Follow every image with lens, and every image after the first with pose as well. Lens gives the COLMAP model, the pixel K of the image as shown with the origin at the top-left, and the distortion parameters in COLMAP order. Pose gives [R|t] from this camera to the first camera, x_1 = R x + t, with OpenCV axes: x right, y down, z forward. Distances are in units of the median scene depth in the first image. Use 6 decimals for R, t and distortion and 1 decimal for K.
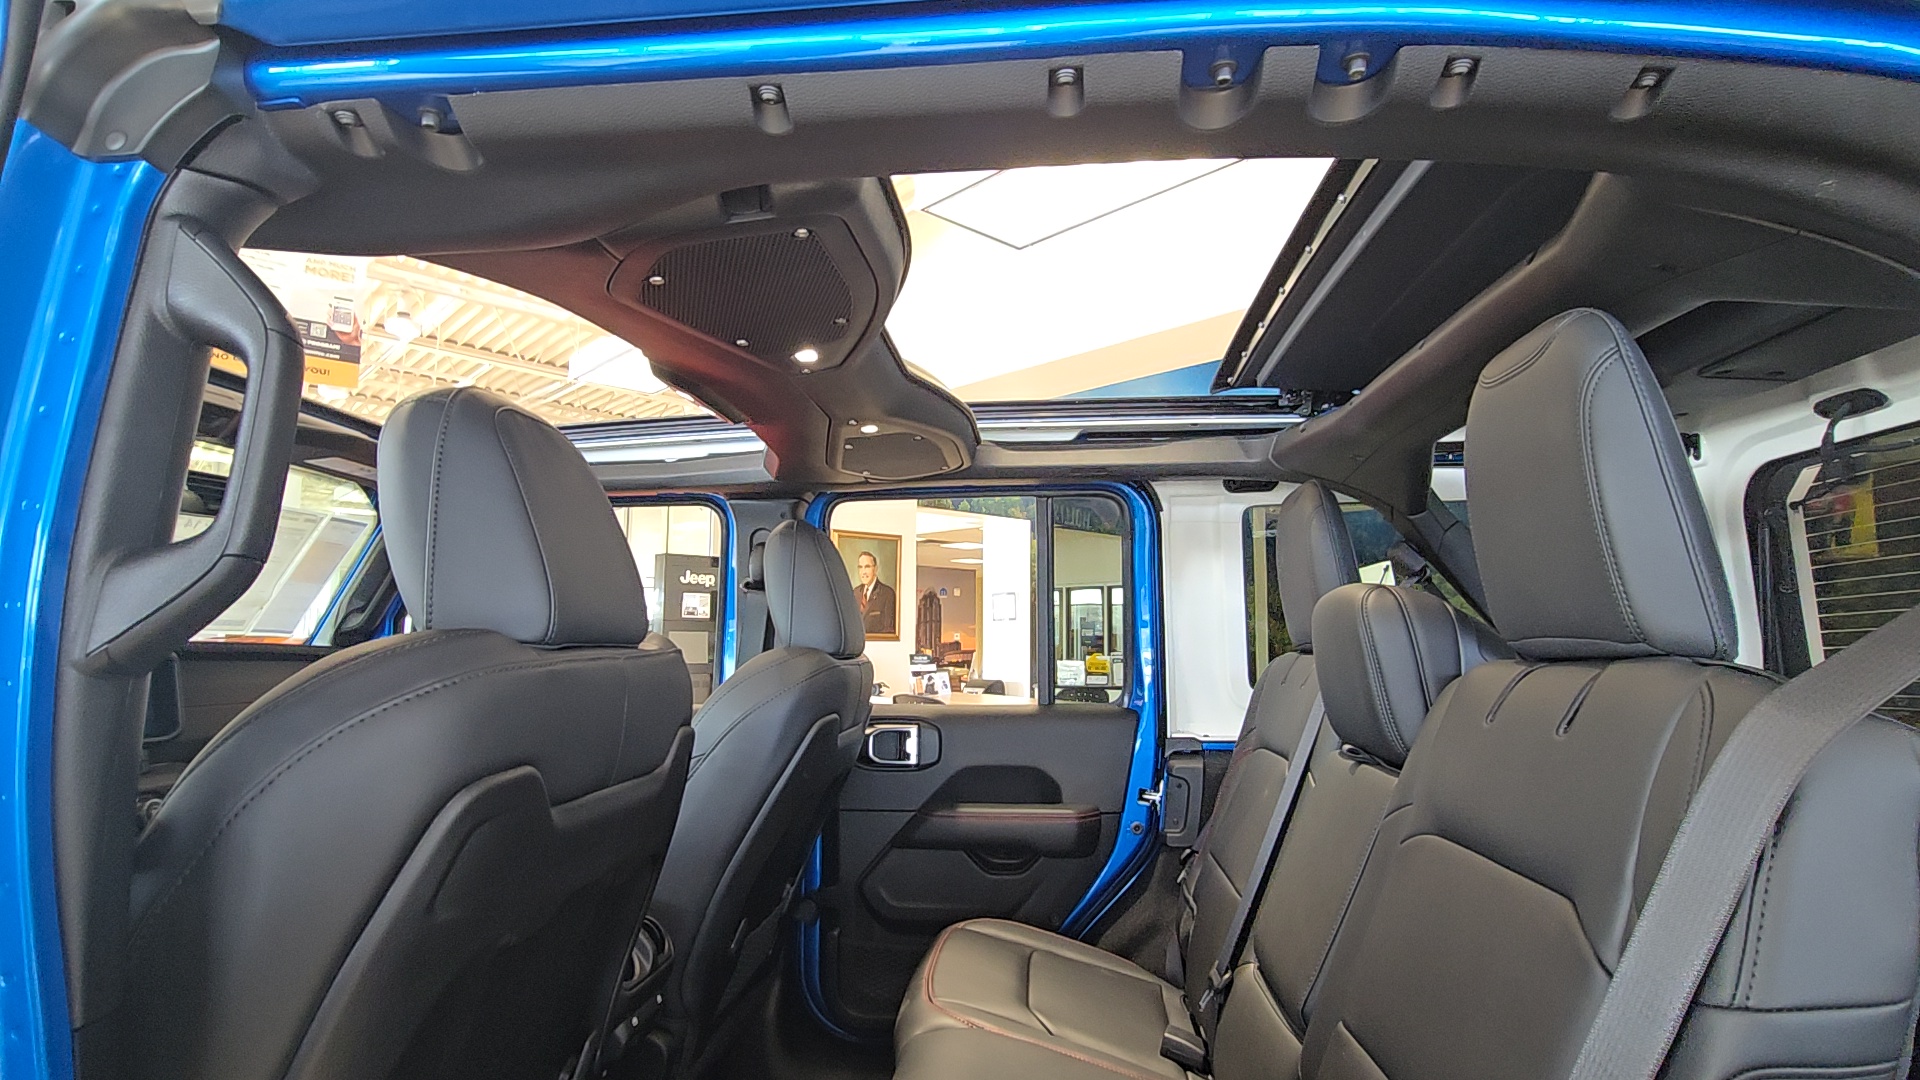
lens RADIAL K [[980.5, 0, 957.2], [0, 980.5, 548.3], [0, 0, 1]] dist [-0.000085, -0.000179]
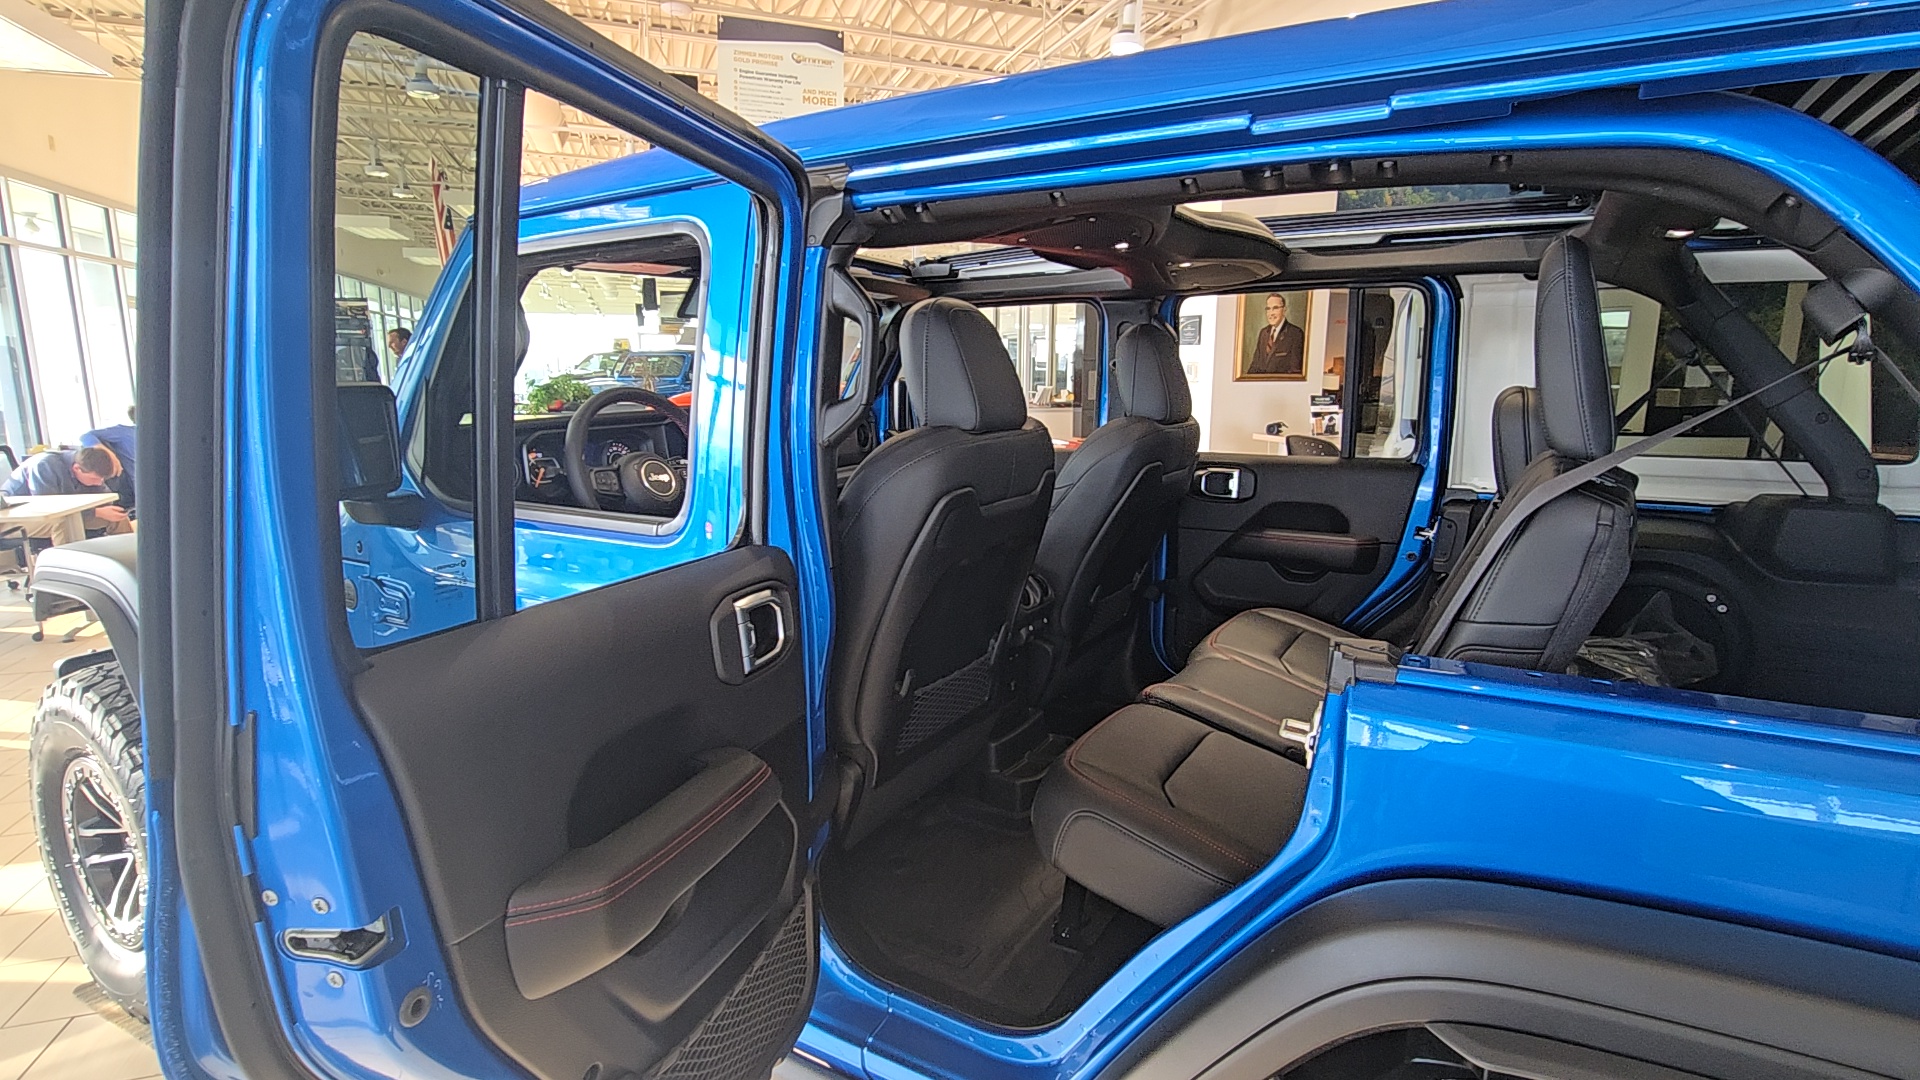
lens RADIAL K [[980.5, 0, 952.1], [0, 980.5, 539.5], [0, 0, 1]] dist [-0.000085, -0.000179]
pose [[0.907746, 0.071559, -0.413372, 0.170434], [0.039820, 0.966199, 0.254703, -0.087345], [0.417626, -0.247666, 0.874214, -0.371905]]
